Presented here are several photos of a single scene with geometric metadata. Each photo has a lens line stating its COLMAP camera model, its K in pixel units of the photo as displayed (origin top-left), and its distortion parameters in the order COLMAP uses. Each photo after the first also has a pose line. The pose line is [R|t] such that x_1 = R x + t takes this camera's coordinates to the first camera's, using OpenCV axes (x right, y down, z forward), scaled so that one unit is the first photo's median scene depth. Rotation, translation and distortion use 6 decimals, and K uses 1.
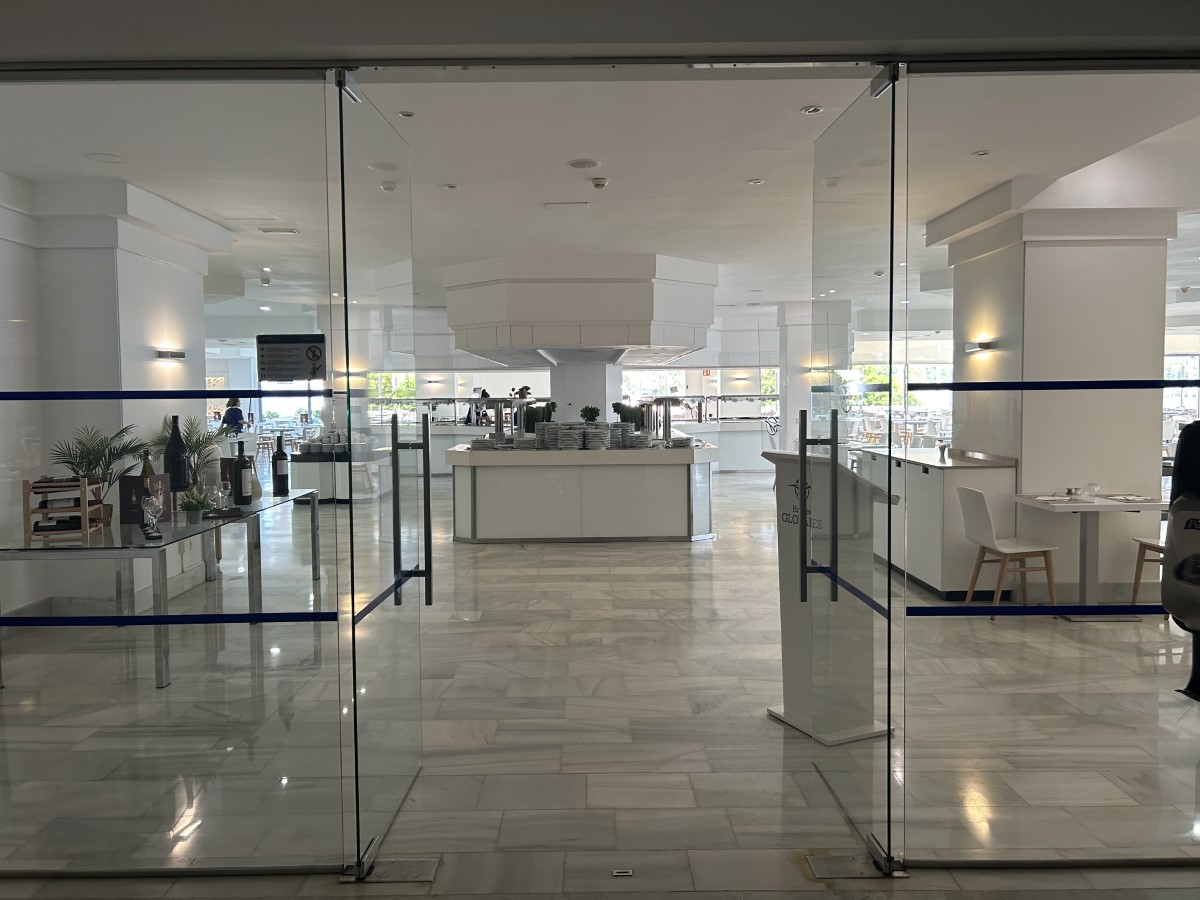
lens RADIAL K [[896.1, 0, 600.0], [0, 896.1, 450.0], [0, 0, 1]] dist [0.053393, -0.055229]
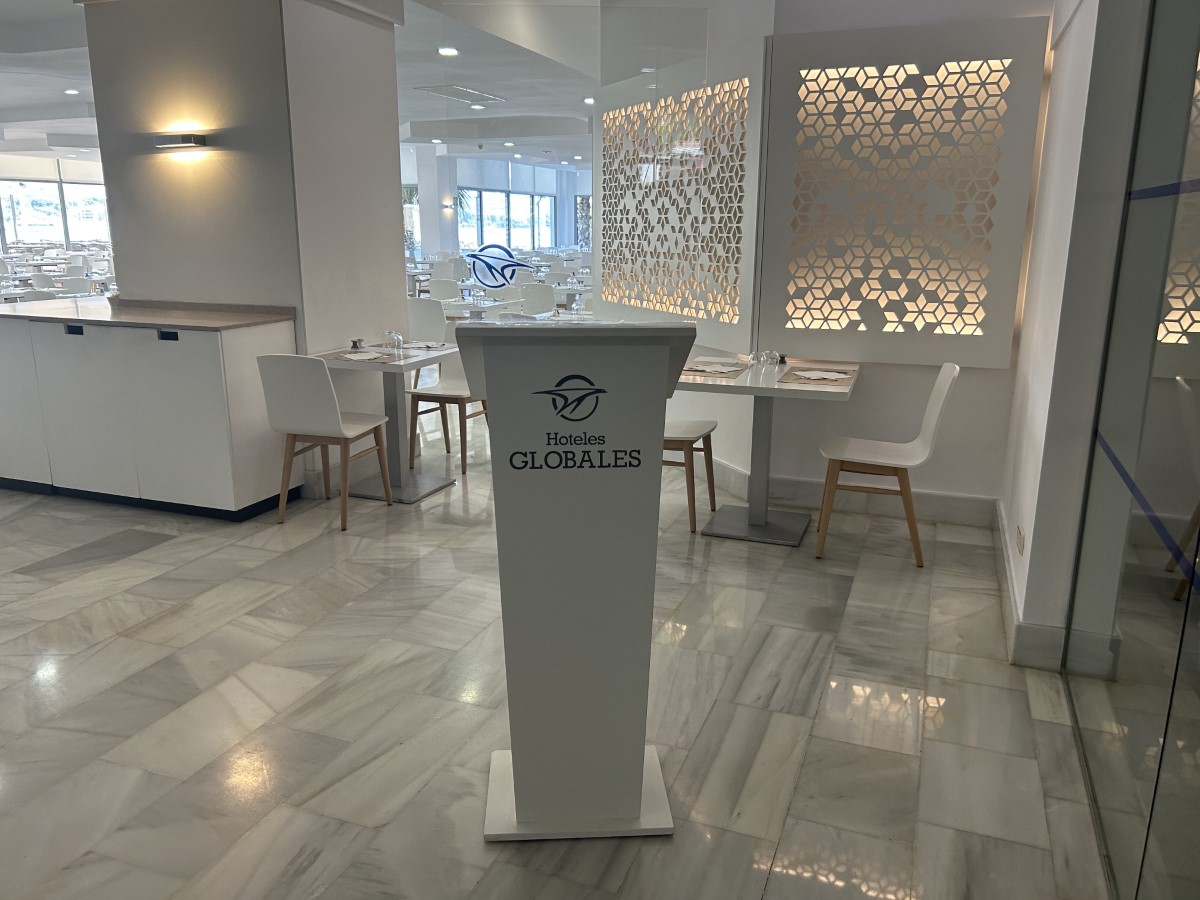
lens RADIAL K [[896.1, 0, 600.0], [0, 896.1, 450.0], [0, 0, 1]] dist [0.053393, -0.055229]
pose [[0.329802, -0.208325, 0.920777, -0.152860], [0.027713, 0.977064, 0.211134, -0.024125], [-0.943643, -0.044115, 0.328011, 0.537573]]
